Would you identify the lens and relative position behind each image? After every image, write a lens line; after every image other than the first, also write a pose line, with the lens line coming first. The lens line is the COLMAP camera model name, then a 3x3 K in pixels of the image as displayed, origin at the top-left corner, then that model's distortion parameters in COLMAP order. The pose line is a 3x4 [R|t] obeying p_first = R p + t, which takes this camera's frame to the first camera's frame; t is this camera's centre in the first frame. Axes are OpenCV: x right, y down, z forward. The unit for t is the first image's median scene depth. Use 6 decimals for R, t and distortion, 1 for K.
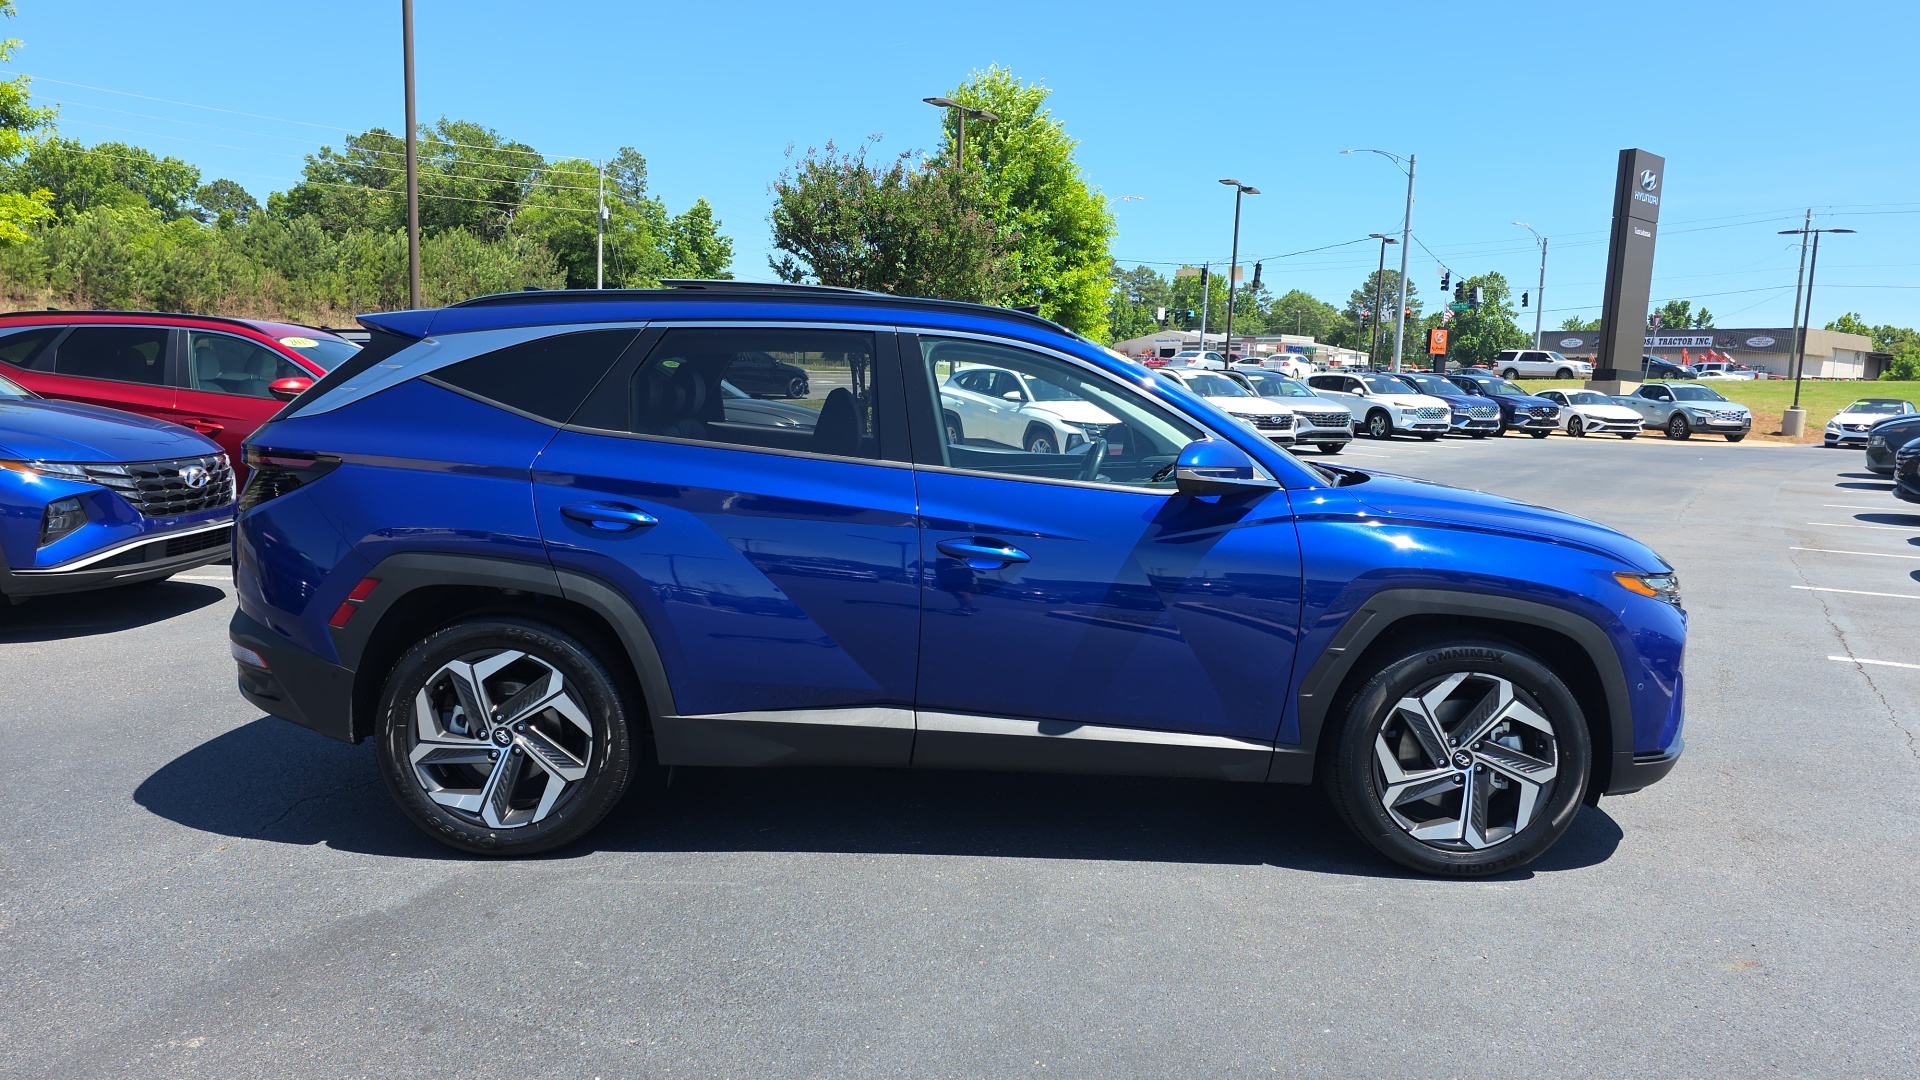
lens RADIAL K [[1324.5, 0, 916.4], [0, 1324.5, 548.3], [0, 0, 1]] dist [0.061548, -0.069513]
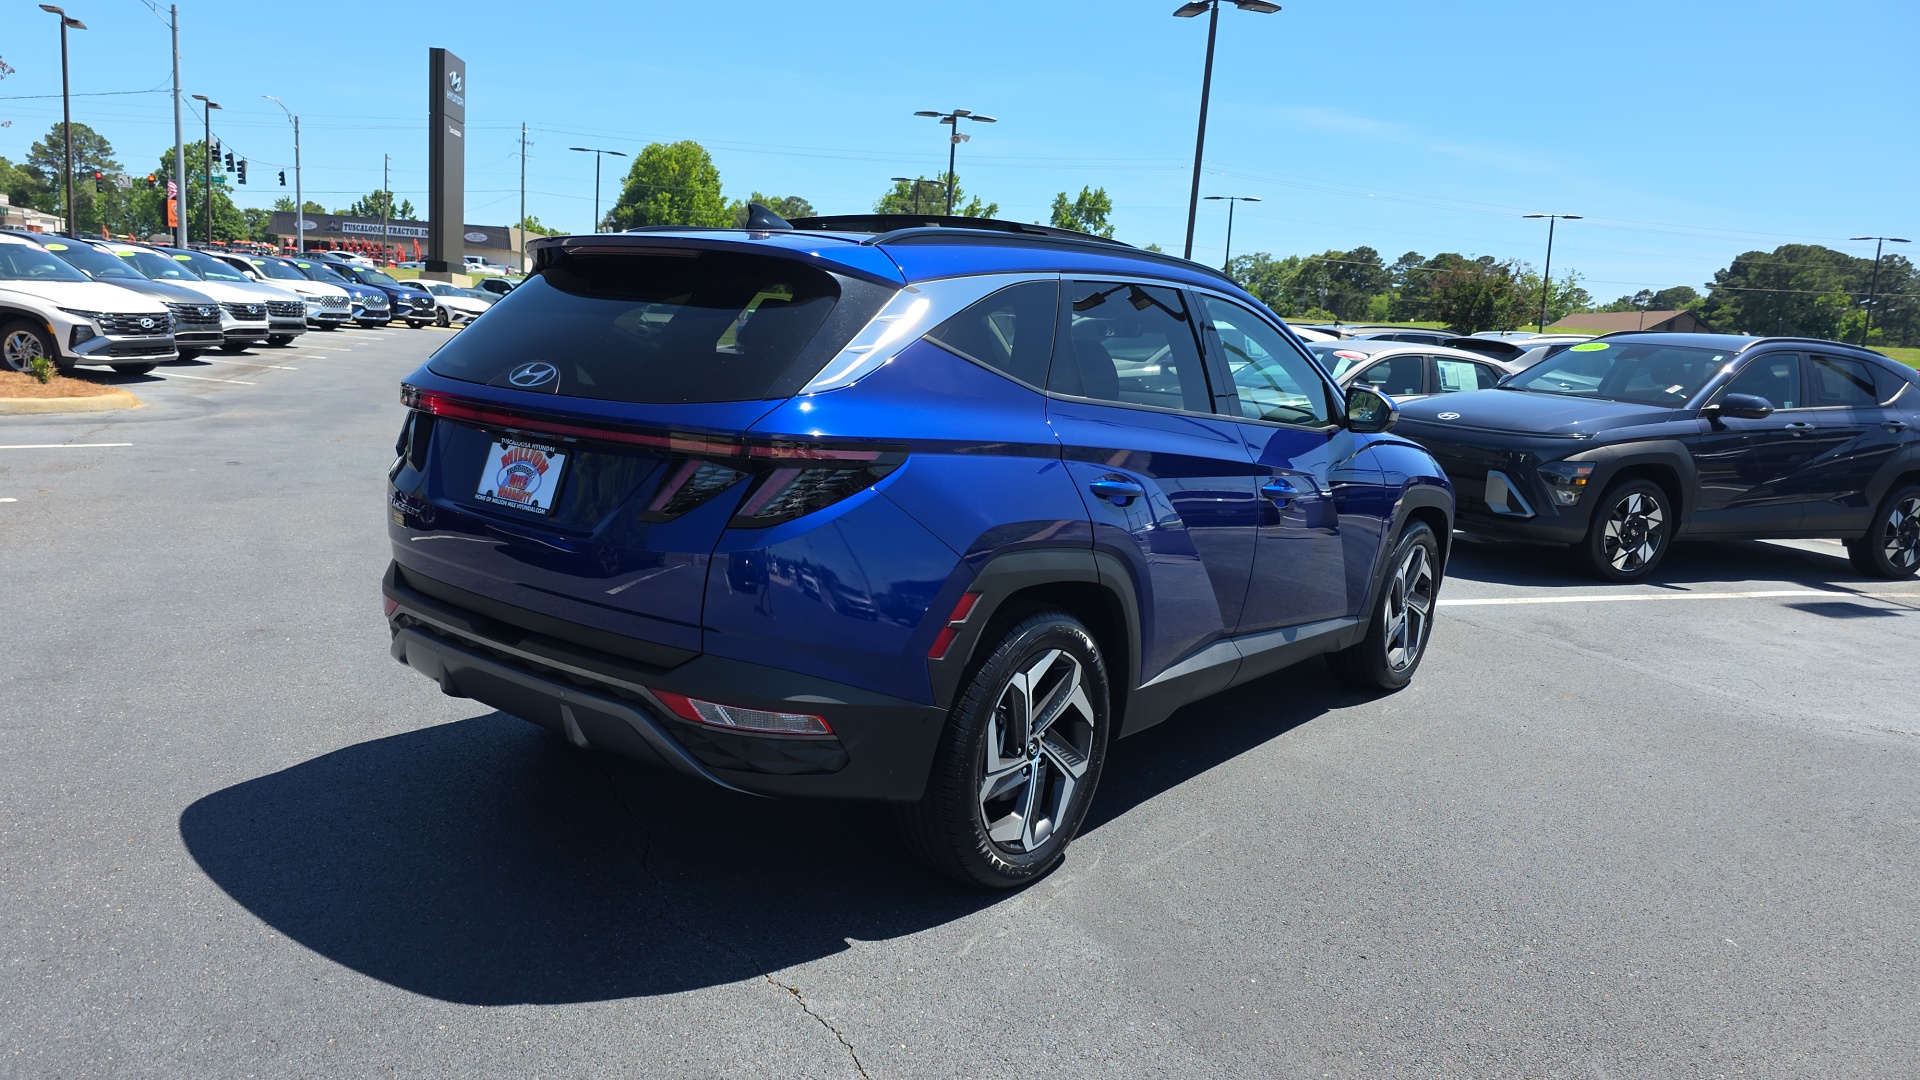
lens RADIAL K [[1324.5, 0, 916.4], [0, 1324.5, 548.3], [0, 0, 1]] dist [0.061548, -0.069513]
pose [[0.619390, -0.118635, 0.776068, -0.116173], [0.050056, 0.992473, 0.111765, -0.010469], [-0.783486, -0.030379, 0.620666, 0.058901]]
